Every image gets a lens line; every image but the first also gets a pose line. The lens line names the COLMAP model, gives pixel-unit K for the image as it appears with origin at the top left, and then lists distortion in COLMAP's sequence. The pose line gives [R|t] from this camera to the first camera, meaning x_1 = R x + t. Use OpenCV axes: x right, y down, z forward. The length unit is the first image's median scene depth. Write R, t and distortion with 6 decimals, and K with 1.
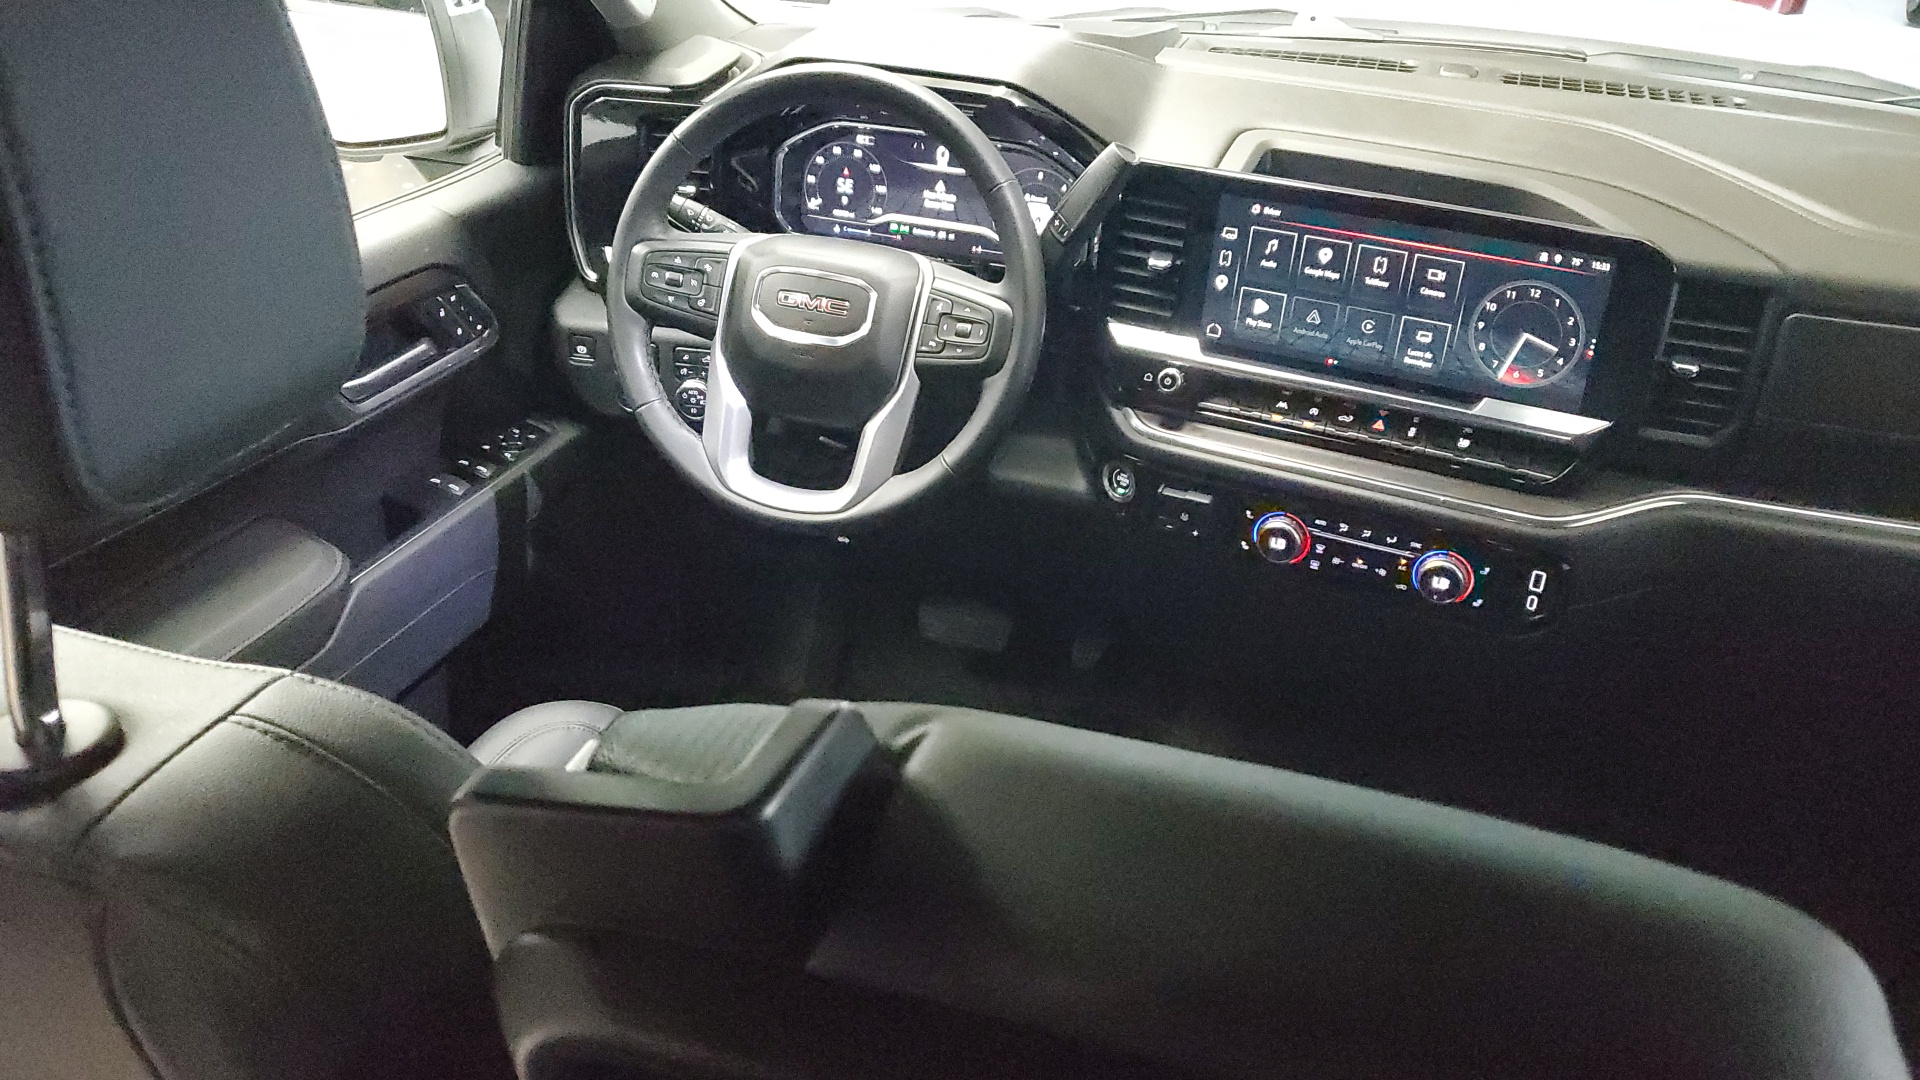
lens RADIAL K [[1523.8, 0, 966.8], [0, 1523.8, 537.3], [0, 0, 1]] dist [0.080186, -0.132852]
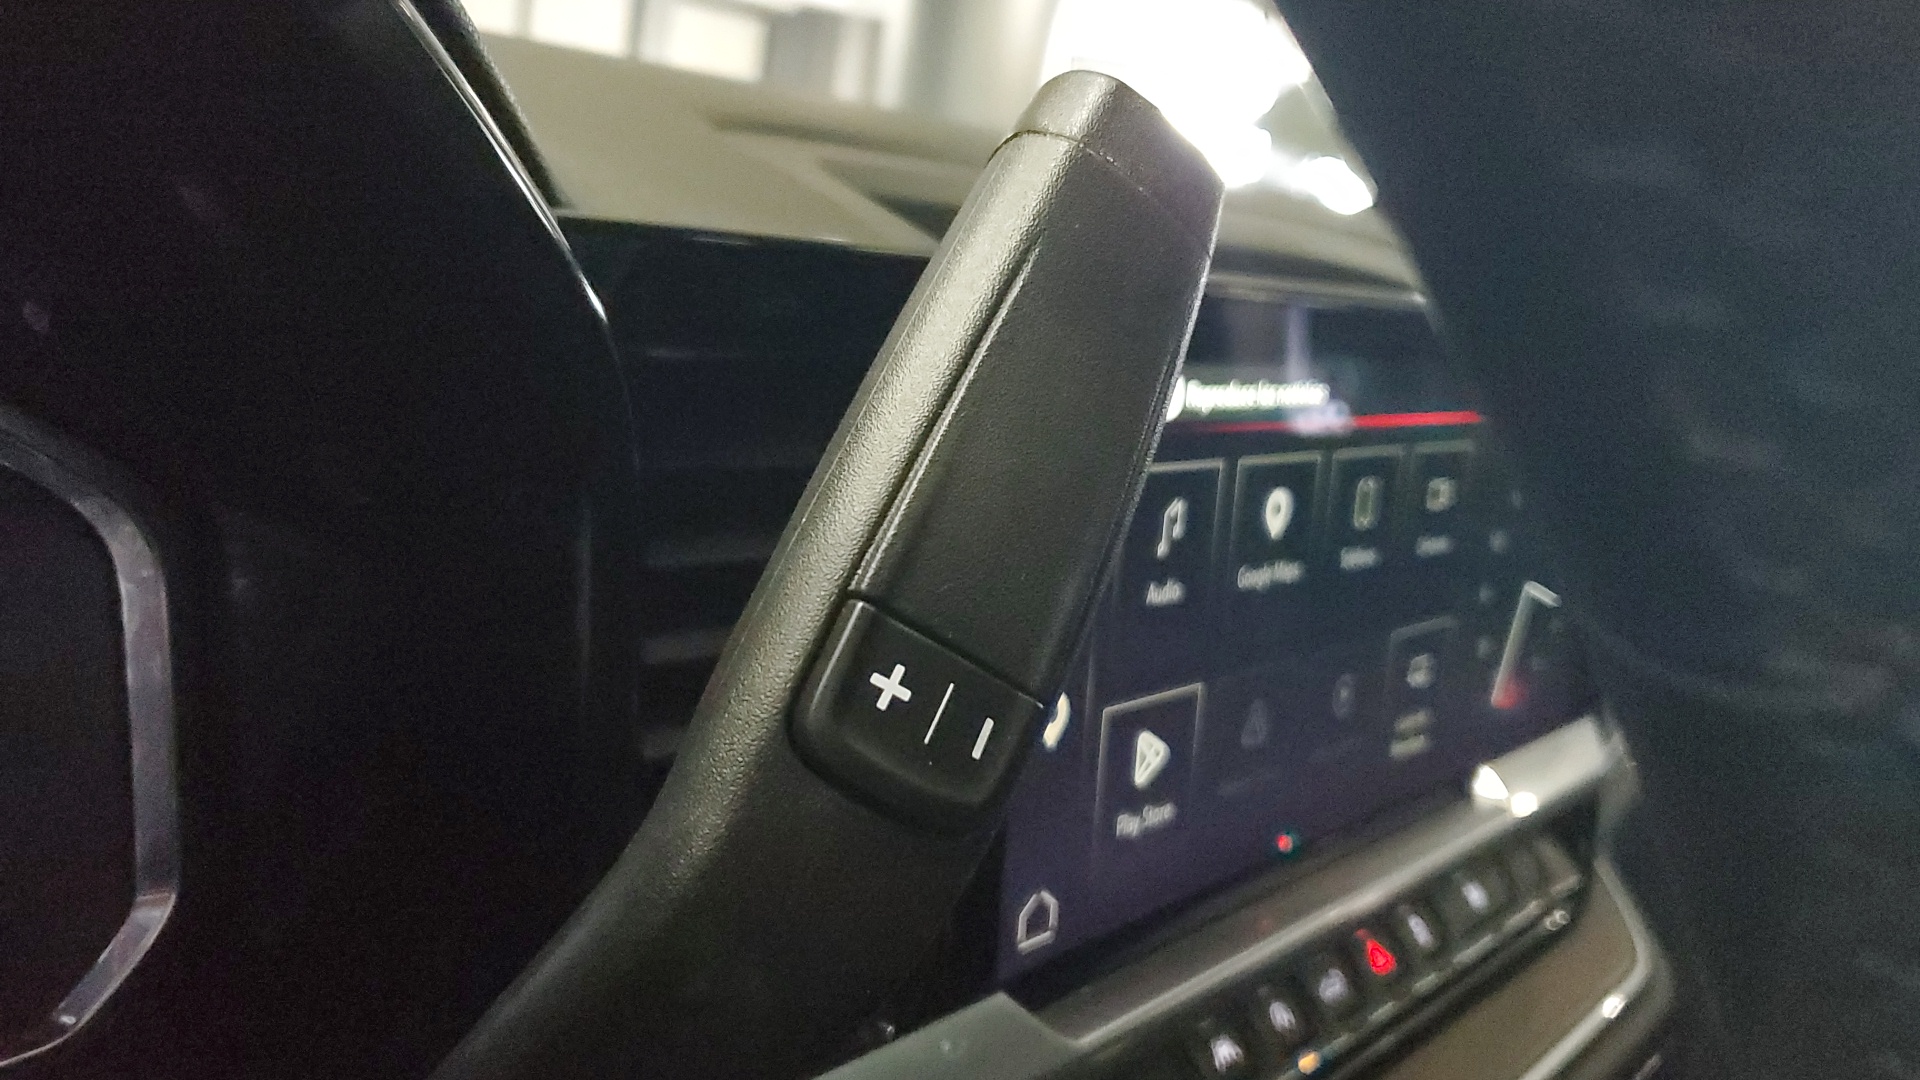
lens RADIAL K [[1523.8, 0, 941.4], [0, 1523.8, 500.8], [0, 0, 1]] dist [0.080186, -0.132852]
pose [[0.292415, -0.191865, 0.936846, -0.053495], [0.348610, 0.933639, 0.082398, -0.225744], [-0.890486, 0.302500, 0.339896, 0.933879]]
